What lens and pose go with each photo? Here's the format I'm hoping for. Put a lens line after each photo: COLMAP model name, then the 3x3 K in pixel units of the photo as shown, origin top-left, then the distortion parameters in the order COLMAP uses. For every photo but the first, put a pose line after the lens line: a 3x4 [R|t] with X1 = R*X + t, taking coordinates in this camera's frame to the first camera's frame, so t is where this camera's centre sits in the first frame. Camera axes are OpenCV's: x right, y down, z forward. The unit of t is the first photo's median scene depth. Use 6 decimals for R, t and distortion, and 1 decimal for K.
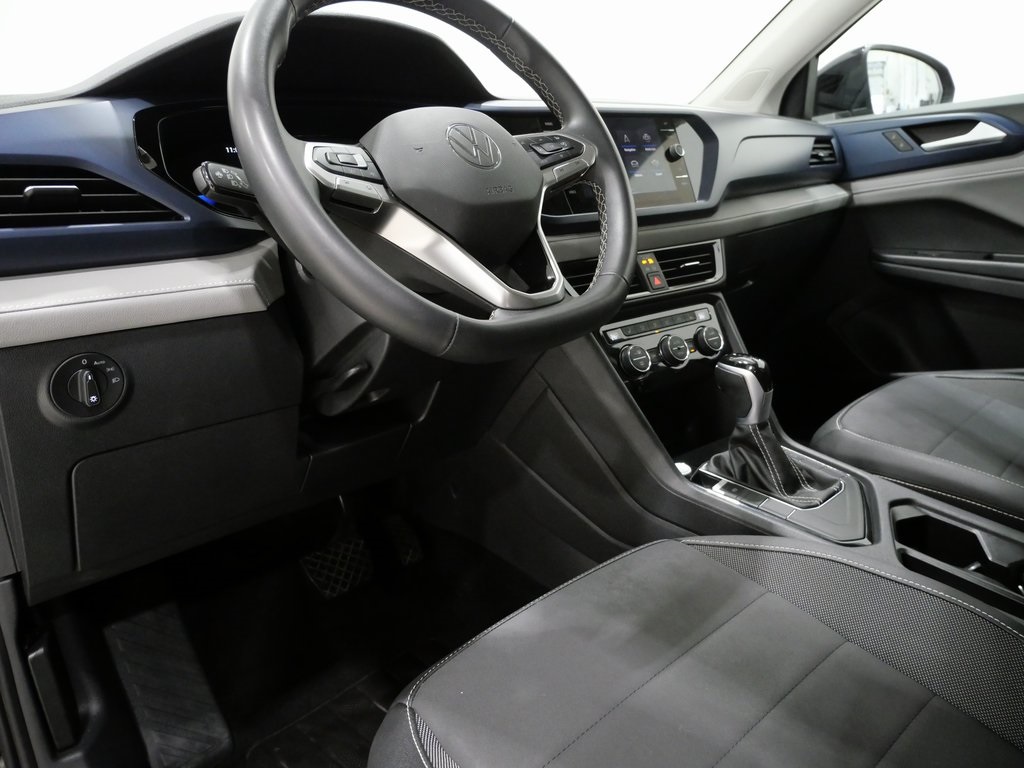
lens RADIAL K [[734.3, 0, 512.6], [0, 734.3, 379.5], [0, 0, 1]] dist [-0.037237, 0.015346]
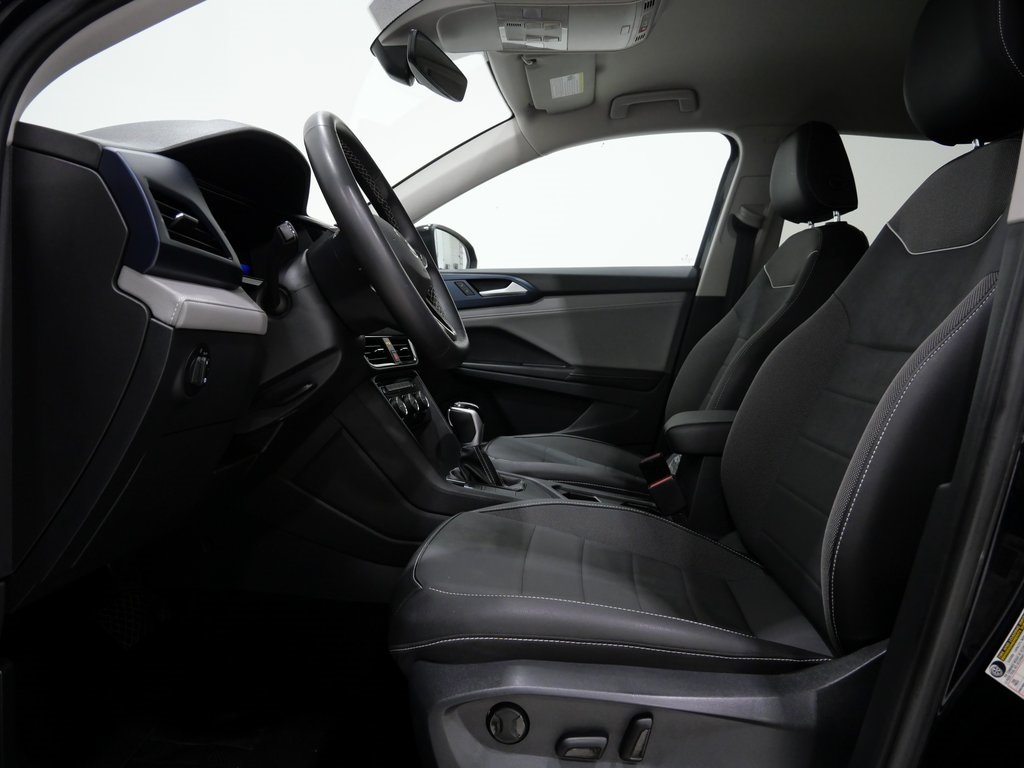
lens RADIAL K [[734.3, 0, 509.0], [0, 734.3, 385.2], [0, 0, 1]] dist [-0.037237, 0.015346]
pose [[0.725906, 0.033127, 0.686996, -0.608026], [0.105472, 0.981664, -0.158781, 0.167013], [-0.679659, 0.187719, 0.709102, -0.149869]]
